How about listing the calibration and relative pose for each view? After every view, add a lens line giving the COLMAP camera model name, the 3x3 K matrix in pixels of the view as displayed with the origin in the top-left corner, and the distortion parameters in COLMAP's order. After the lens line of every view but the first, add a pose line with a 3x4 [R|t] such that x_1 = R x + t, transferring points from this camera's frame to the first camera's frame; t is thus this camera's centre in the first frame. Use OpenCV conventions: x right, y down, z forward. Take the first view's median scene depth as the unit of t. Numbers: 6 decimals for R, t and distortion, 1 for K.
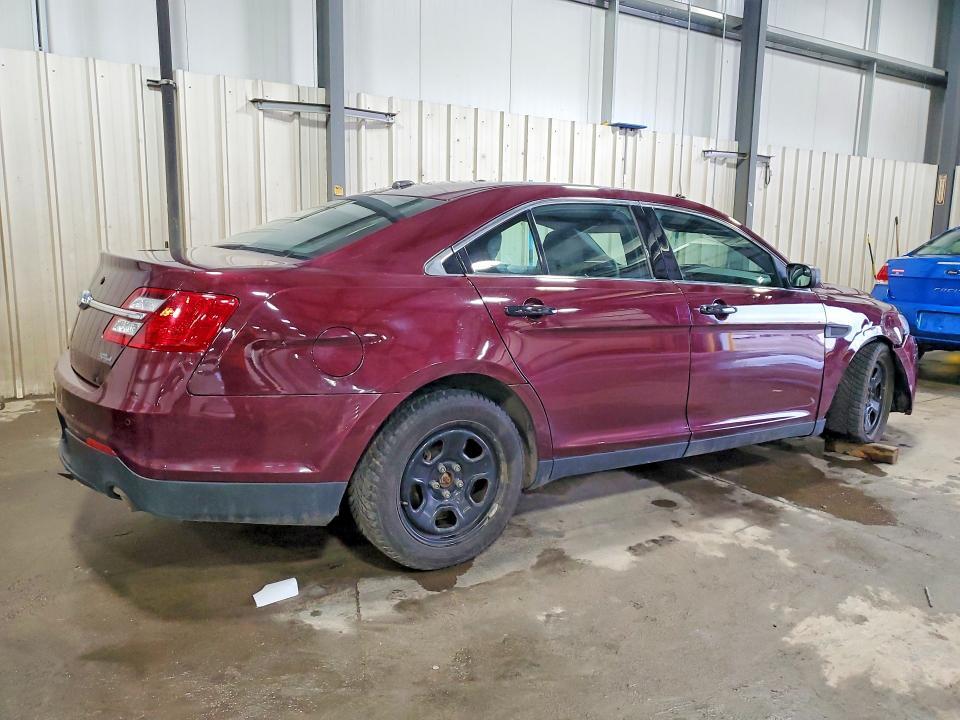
lens RADIAL K [[756.8, 0, 480.0], [0, 756.8, 360.0], [0, 0, 1]] dist [0.015979, 0.005598]
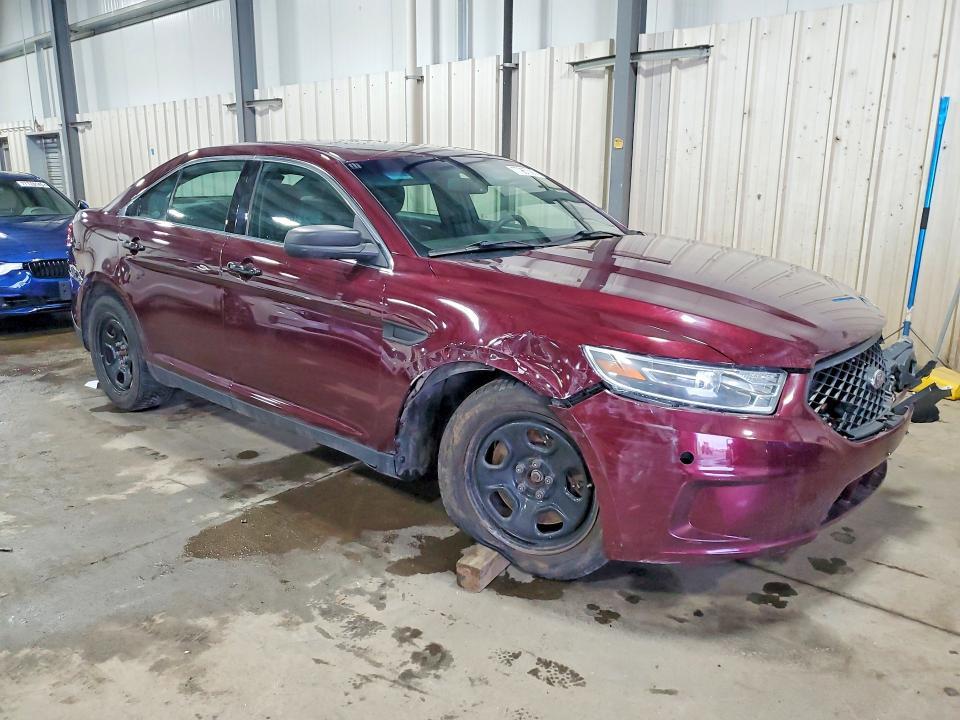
lens RADIAL K [[756.8, 0, 480.0], [0, 756.8, 360.0], [0, 0, 1]] dist [0.015979, 0.005598]
pose [[0.253688, 0.212881, -0.943570, 1.232257], [-0.149409, 0.972399, 0.179215, -0.165754], [0.955677, 0.095513, 0.278492, 0.963305]]
